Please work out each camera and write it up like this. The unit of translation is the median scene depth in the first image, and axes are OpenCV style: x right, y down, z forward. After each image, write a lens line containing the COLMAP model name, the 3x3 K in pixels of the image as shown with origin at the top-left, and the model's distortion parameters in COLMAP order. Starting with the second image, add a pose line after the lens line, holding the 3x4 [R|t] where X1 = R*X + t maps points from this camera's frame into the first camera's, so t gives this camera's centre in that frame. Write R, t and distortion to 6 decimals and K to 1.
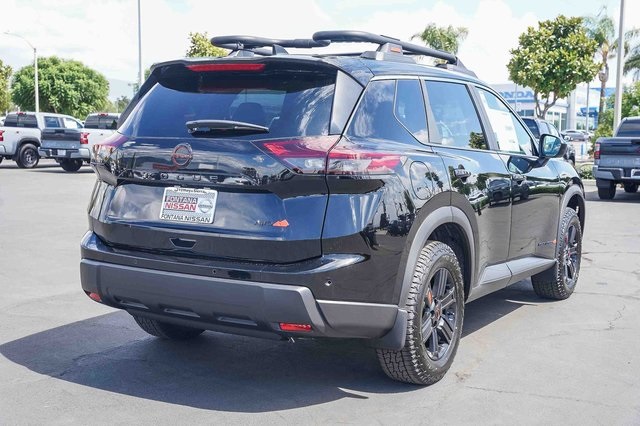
lens RADIAL K [[828.4, 0, 317.6], [0, 828.4, 212.0], [0, 0, 1]] dist [0.095484, 0.000000]
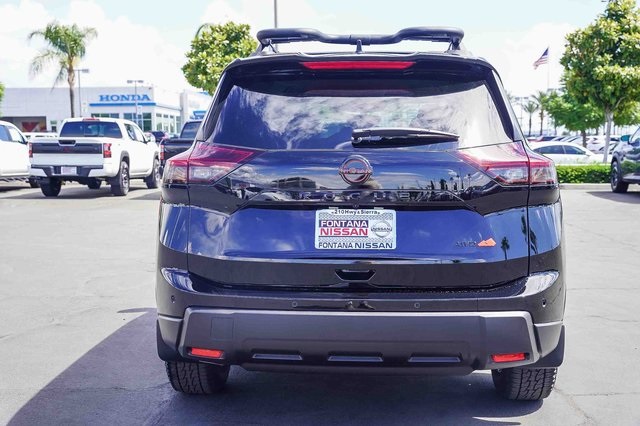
lens RADIAL K [[828.4, 0, 320.1], [0, 828.4, 218.6], [0, 0, 1]] dist [0.095484, 0.000000]
pose [[0.891842, -0.065326, 0.447606, -0.129116], [0.063442, 0.997800, 0.019220, -0.008659], [-0.447877, 0.011256, 0.894024, 0.061592]]
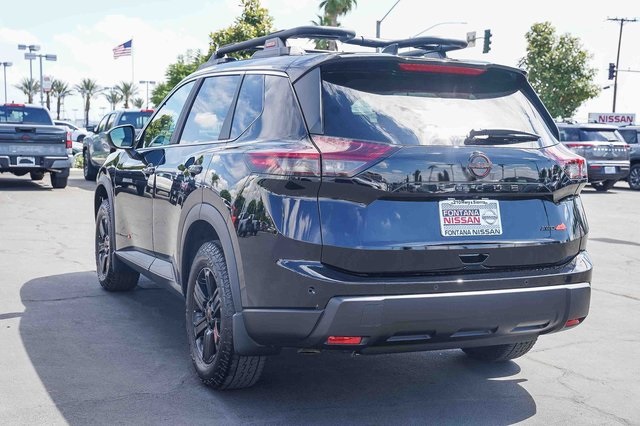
lens RADIAL K [[828.4, 0, 319.5], [0, 828.4, 210.2], [0, 0, 1]] dist [0.095484, 0.000000]
pose [[0.575287, -0.078749, 0.814152, -0.233781], [0.062513, 0.996676, 0.052231, -0.017621], [-0.815559, 0.020848, 0.578298, 0.137124]]
